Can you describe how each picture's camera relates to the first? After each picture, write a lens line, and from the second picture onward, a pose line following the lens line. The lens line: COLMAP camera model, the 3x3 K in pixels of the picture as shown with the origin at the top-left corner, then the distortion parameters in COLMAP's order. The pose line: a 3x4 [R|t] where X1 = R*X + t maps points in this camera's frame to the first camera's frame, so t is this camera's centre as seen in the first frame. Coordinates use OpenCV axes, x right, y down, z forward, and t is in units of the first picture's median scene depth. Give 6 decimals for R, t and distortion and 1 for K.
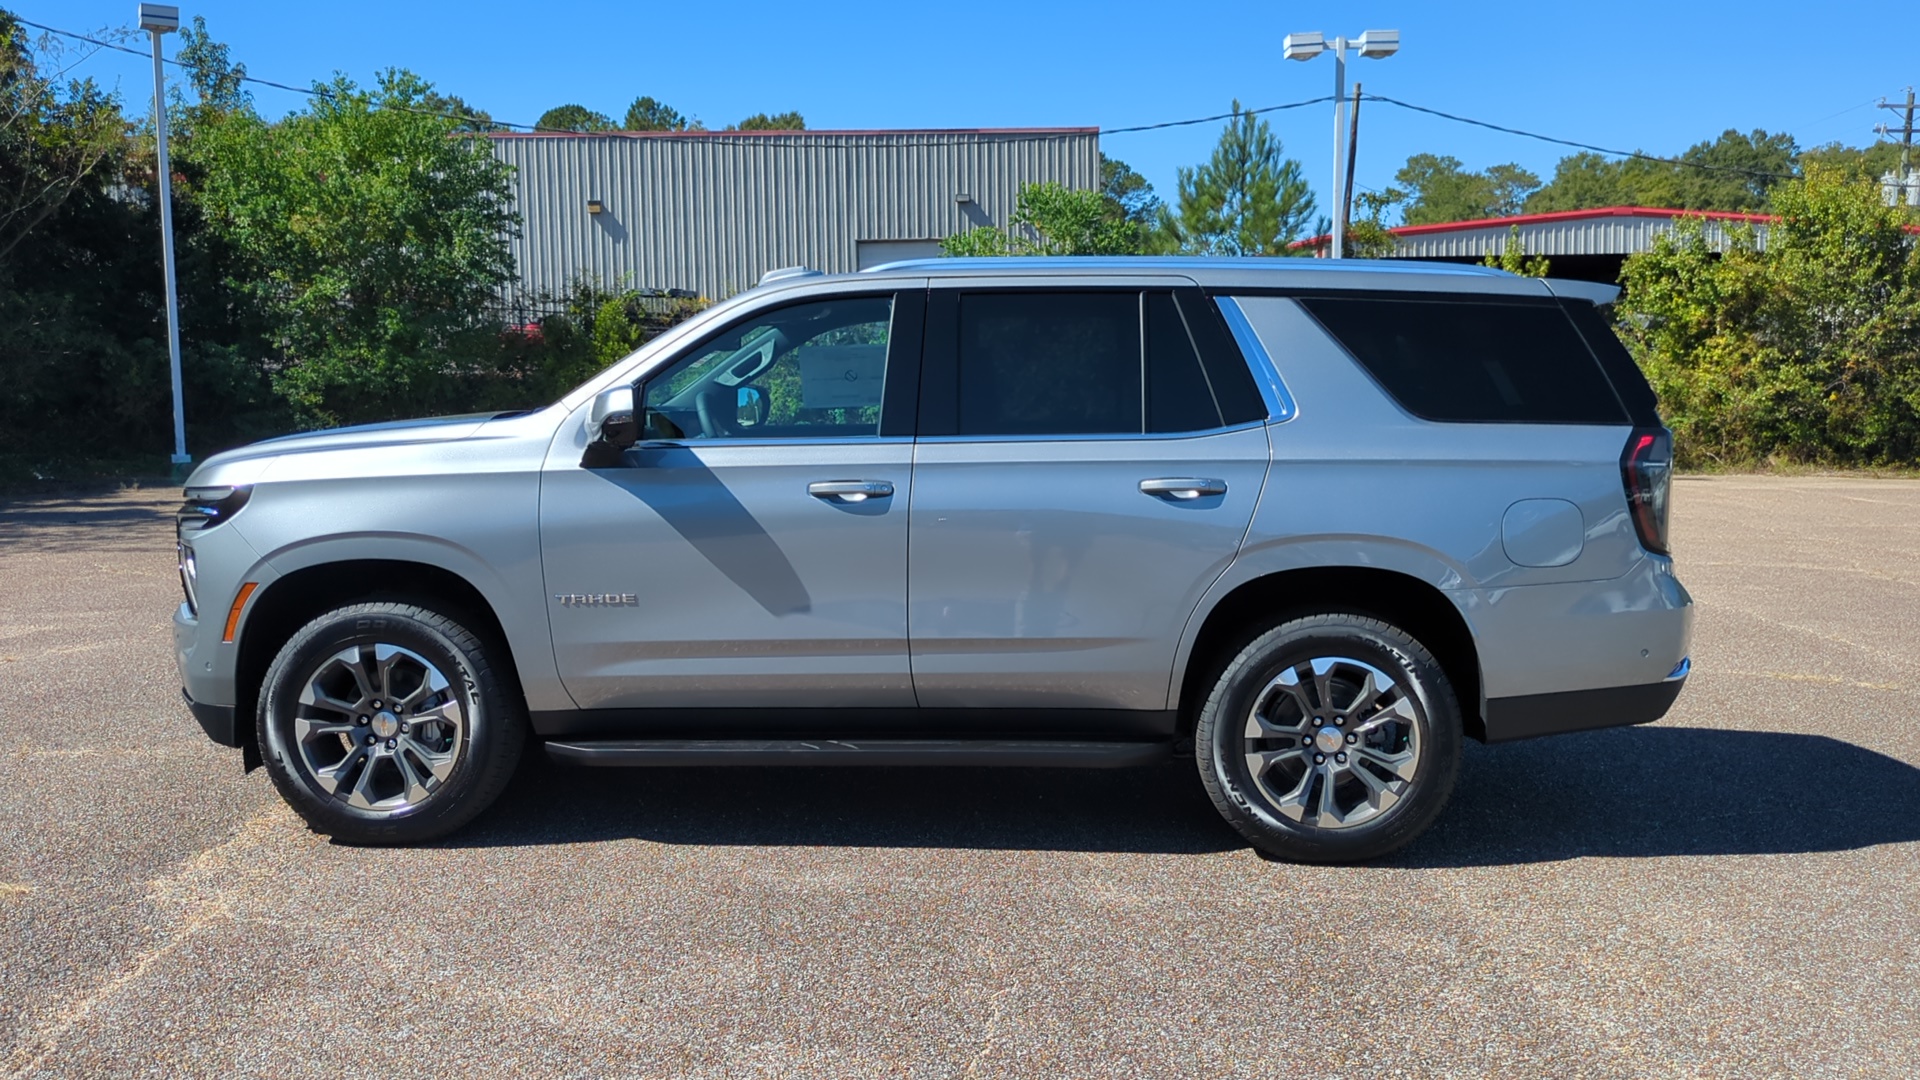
lens RADIAL K [[1651.3, 0, 956.4], [0, 1651.3, 528.8], [0, 0, 1]] dist [0.063811, -0.085823]
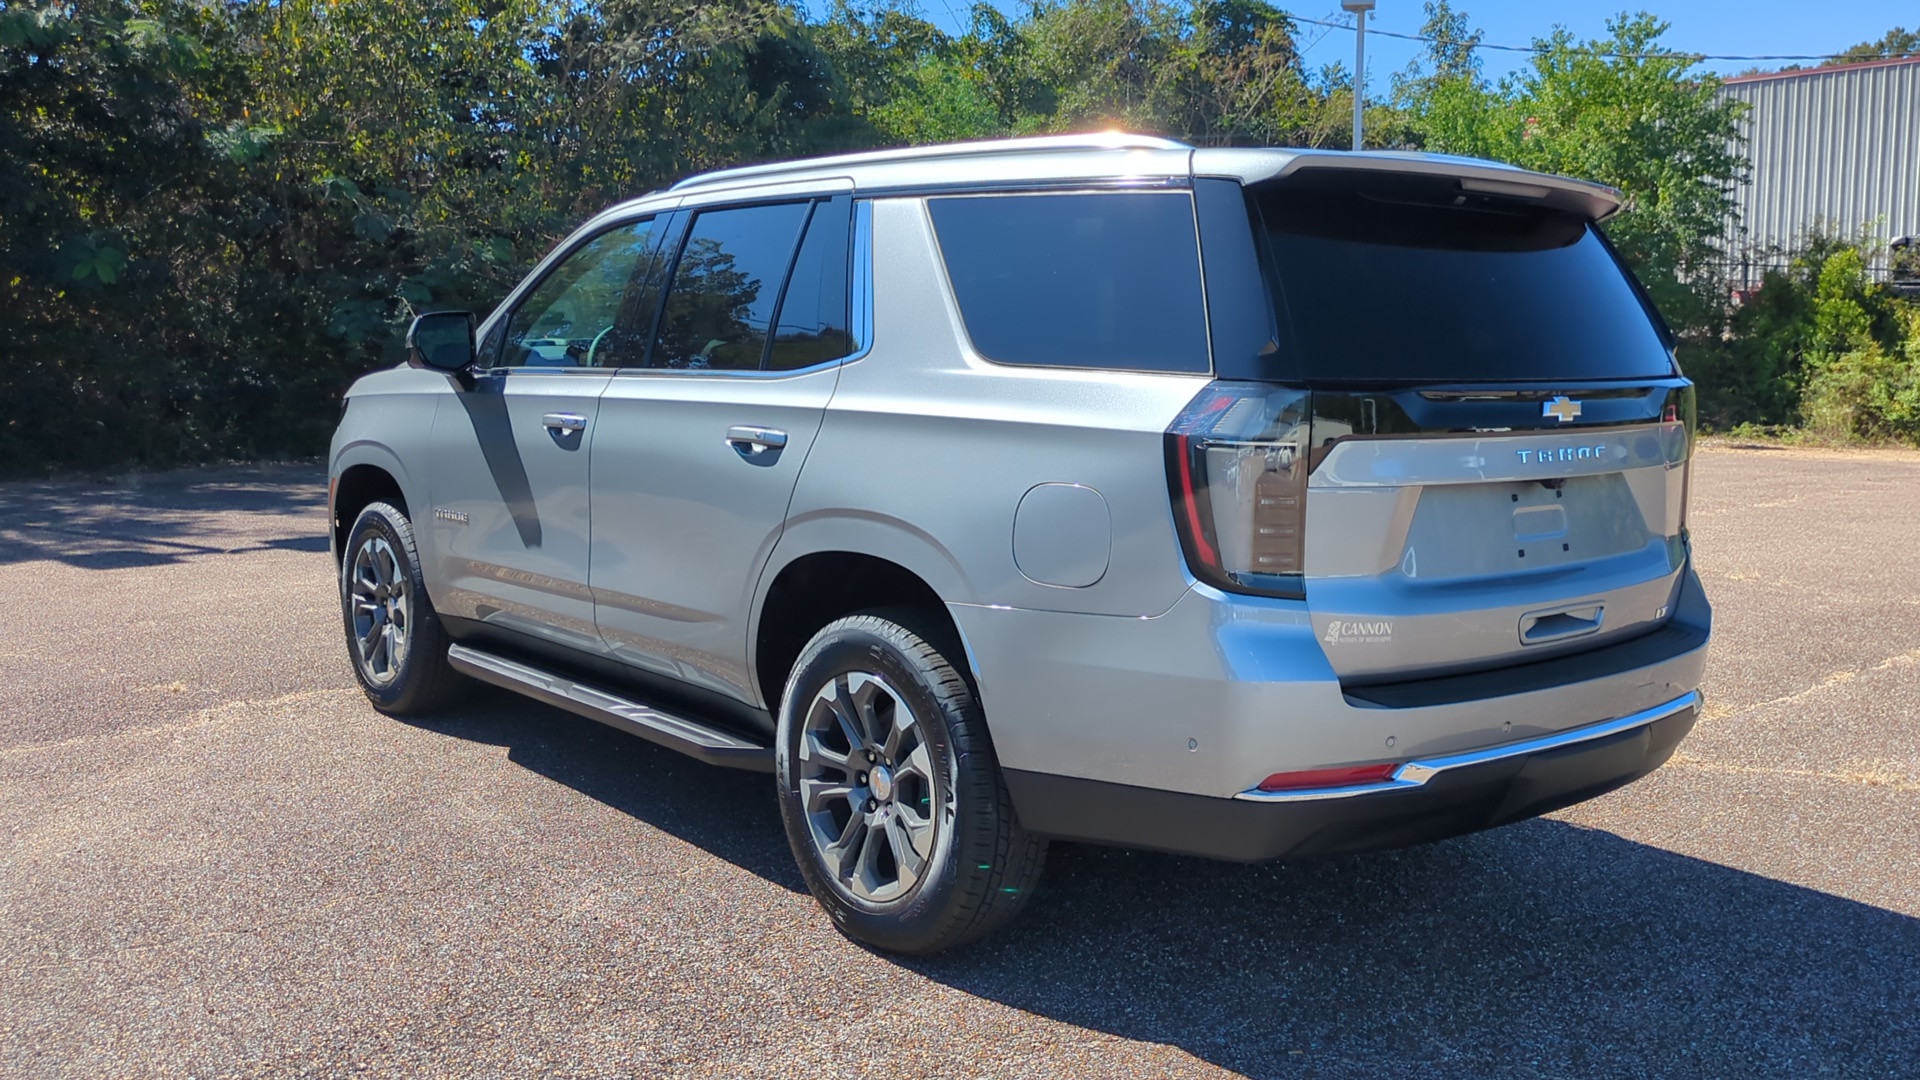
lens RADIAL K [[1651.3, 0, 956.4], [0, 1651.3, 528.8], [0, 0, 1]] dist [0.063811, -0.085823]
pose [[0.676781, 0.090368, -0.730617, 0.130353], [-0.076408, 0.995700, 0.052378, -0.004999], [0.732209, 0.020377, 0.680775, 0.084306]]
